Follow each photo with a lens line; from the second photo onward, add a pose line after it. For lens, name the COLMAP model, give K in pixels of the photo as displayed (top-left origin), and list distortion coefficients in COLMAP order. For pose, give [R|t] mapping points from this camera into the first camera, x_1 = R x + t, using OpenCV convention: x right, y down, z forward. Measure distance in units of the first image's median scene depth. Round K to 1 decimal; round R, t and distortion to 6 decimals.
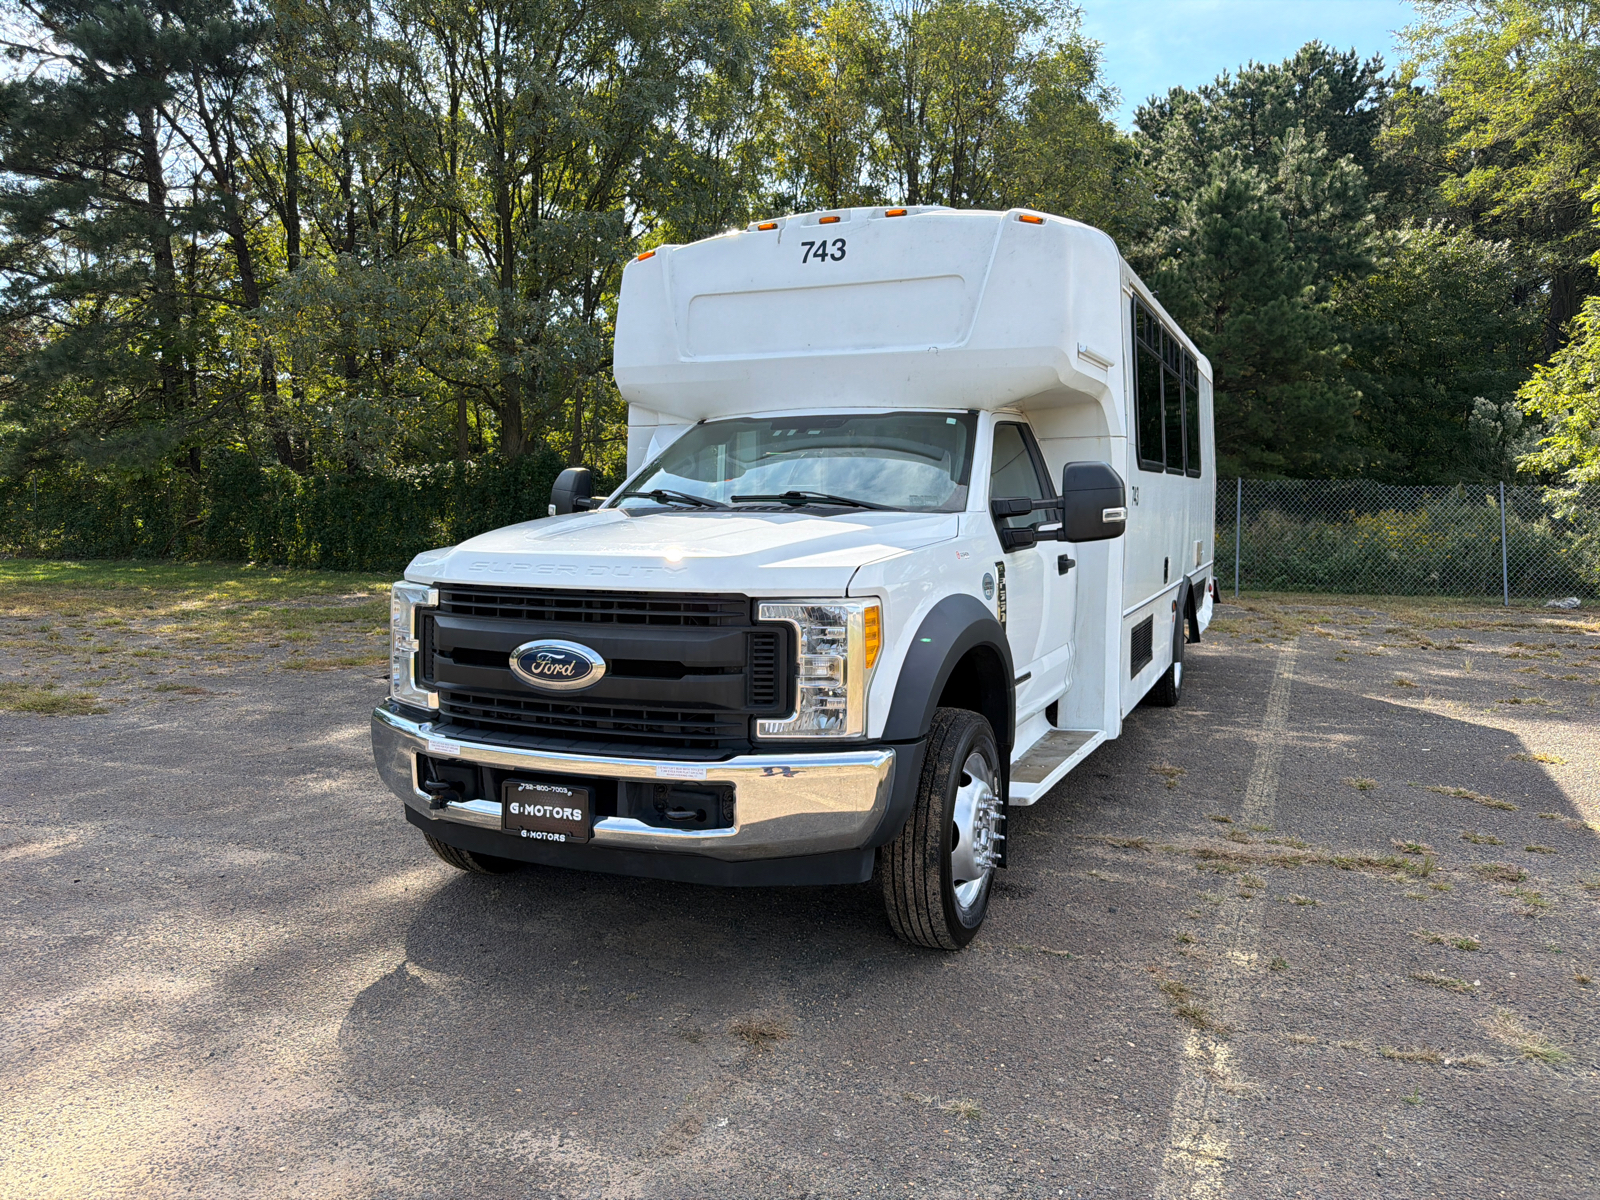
lens RADIAL K [[1139.9, 0, 794.3], [0, 1139.9, 596.1], [0, 0, 1]] dist [0.043198, -0.044333]
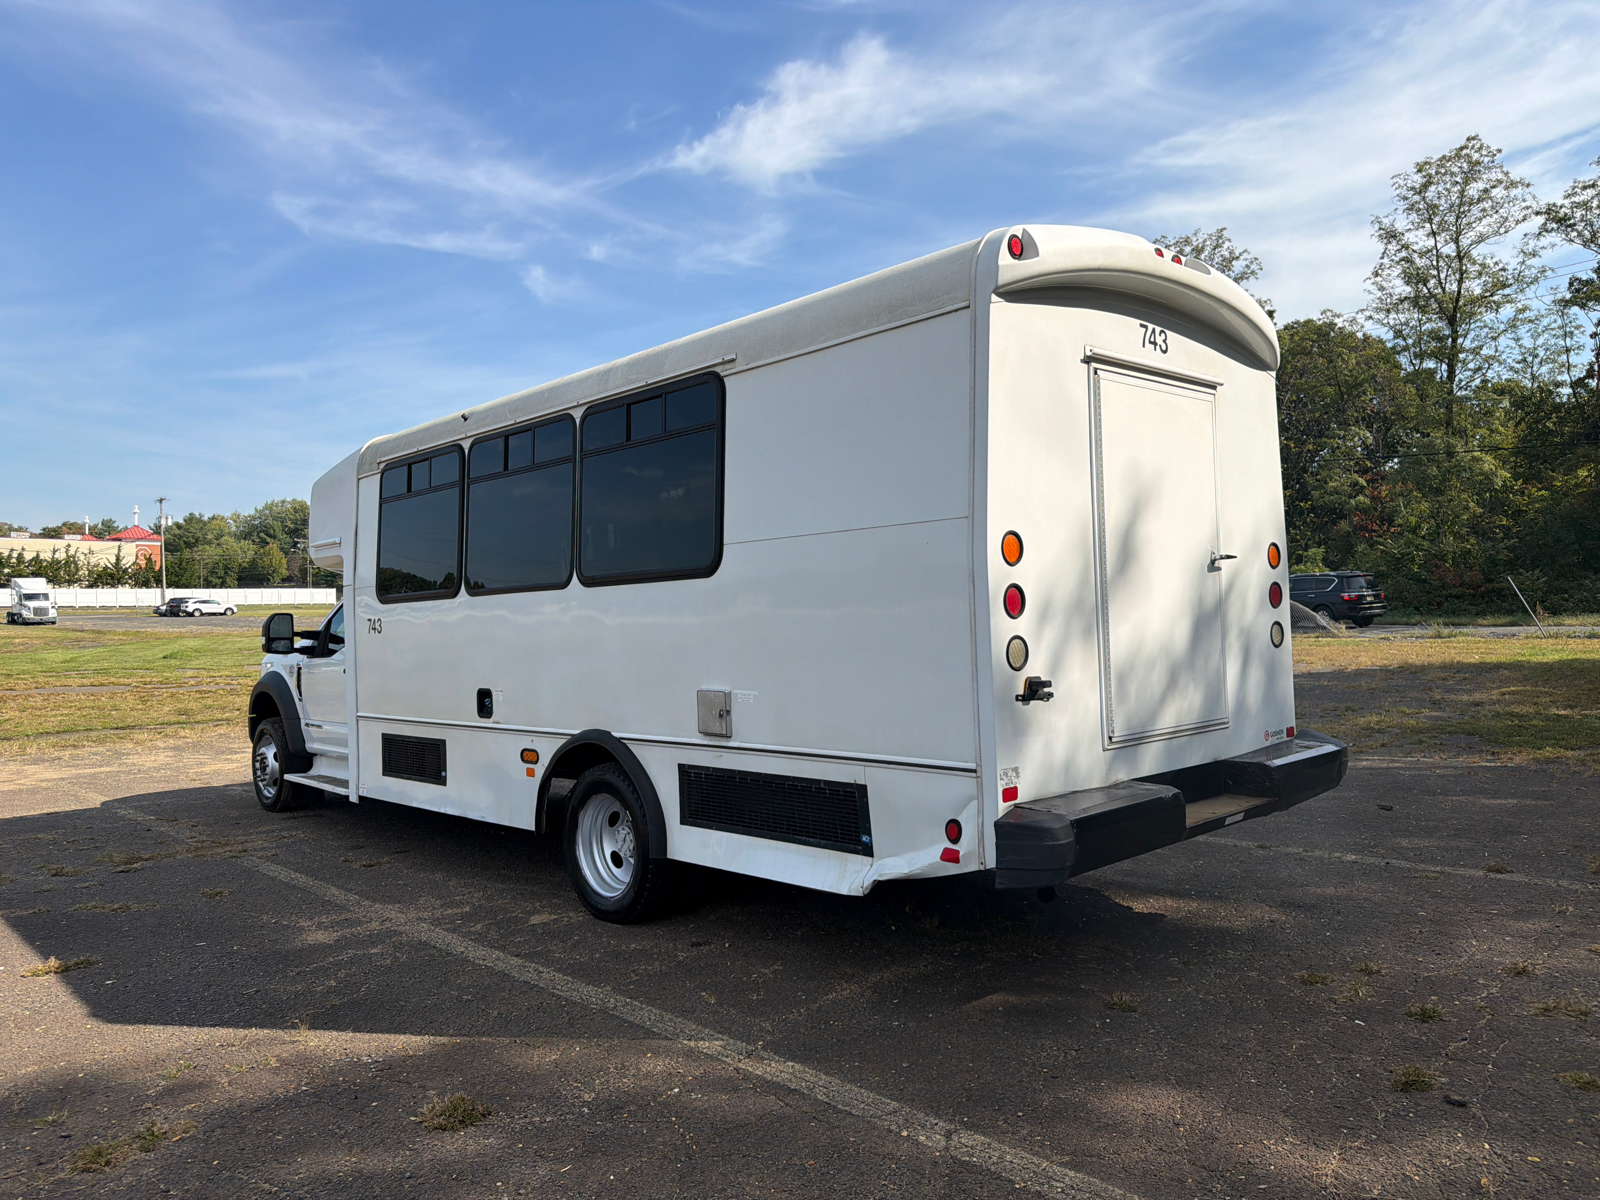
lens RADIAL K [[1099.3, 0, 800.0], [0, 1099.3, 600.0], [0, 0, 1]] dist [0.100566, -0.132736]
pose [[-0.370850, 0.006110, -0.928673, 1.529818], [-0.033617, 0.999235, 0.019999, -0.188806], [0.928084, 0.038636, -0.370361, 2.295019]]
